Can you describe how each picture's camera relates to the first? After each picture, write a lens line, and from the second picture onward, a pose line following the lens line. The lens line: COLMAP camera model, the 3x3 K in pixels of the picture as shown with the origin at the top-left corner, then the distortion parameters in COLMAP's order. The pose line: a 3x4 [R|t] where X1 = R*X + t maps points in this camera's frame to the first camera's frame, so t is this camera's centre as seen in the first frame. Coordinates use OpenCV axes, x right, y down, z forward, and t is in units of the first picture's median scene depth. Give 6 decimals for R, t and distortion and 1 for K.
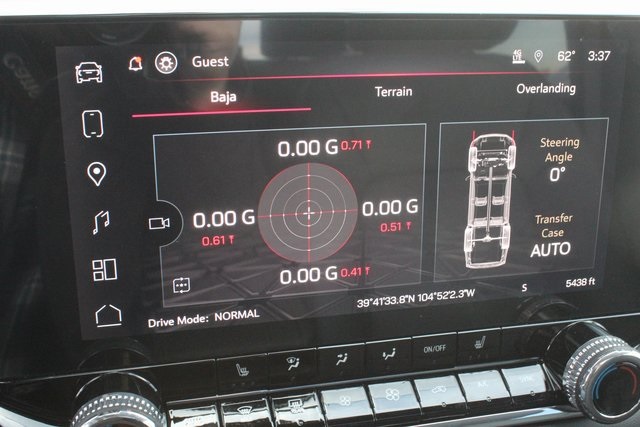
lens RADIAL K [[825.6, 0, 322.1], [0, 825.6, 214.9], [0, 0, 1]] dist [-0.040499, 0.000000]
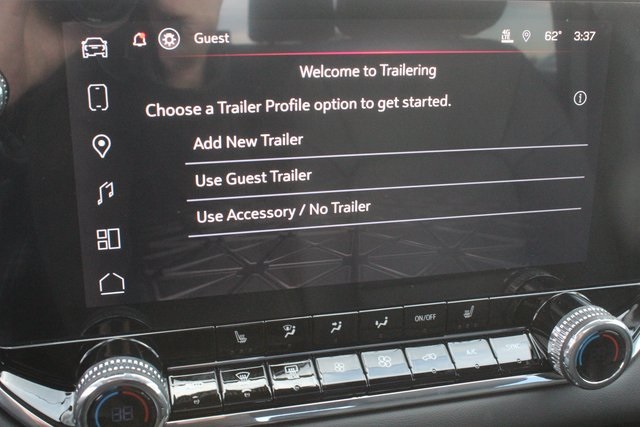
lens RADIAL K [[825.6, 0, 324.4], [0, 825.6, 211.5], [0, 0, 1]] dist [-0.040499, 0.000000]
pose [[0.999818, 0.002778, 0.018887, -0.011024], [-0.003029, 0.999908, 0.013260, 0.015511], [-0.018849, -0.013314, 0.999734, -0.036456]]
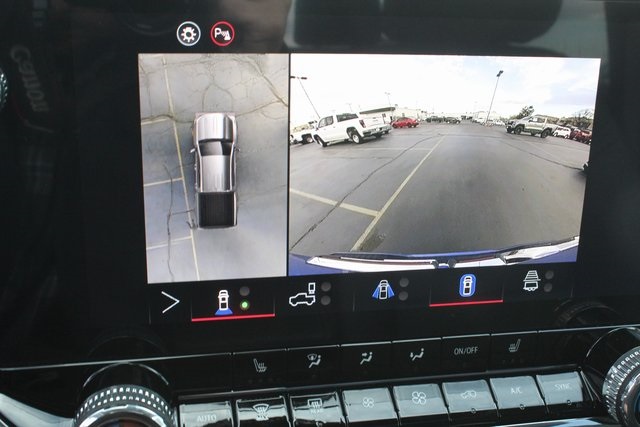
lens RADIAL K [[825.6, 0, 320.7], [0, 825.6, 217.4], [0, 0, 1]] dist [-0.040499, 0.000000]
pose [[0.998739, 0.035385, -0.035610, -0.000120], [-0.034880, 0.999284, 0.014692, 0.002995], [0.036104, -0.013431, 0.999258, 0.063338]]
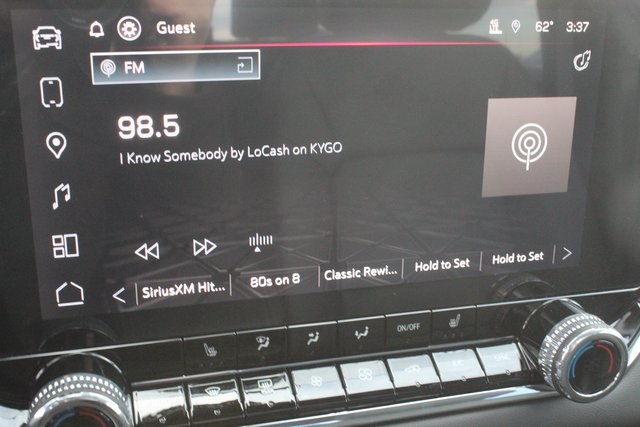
lens RADIAL K [[825.6, 0, 321.3], [0, 825.6, 213.2], [0, 0, 1]] dist [-0.040499, 0.000000]
pose [[0.999443, 0.000214, 0.033364, 0.000987], [-0.000843, 0.999822, 0.018841, 0.009258], [-0.033354, -0.018859, 0.999266, 0.032027]]
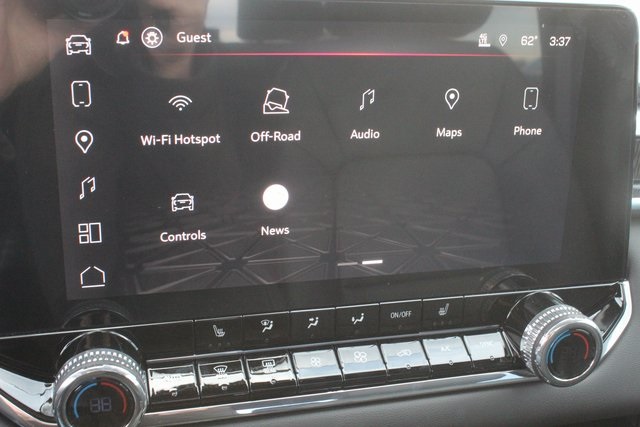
lens RADIAL K [[825.6, 0, 324.2], [0, 825.6, 211.2], [0, 0, 1]] dist [-0.040499, 0.000000]
pose [[0.999260, 0.016918, 0.034531, -0.000916], [-0.017404, 0.999753, 0.013835, 0.016877], [-0.034288, -0.014426, 0.999308, -0.057027]]
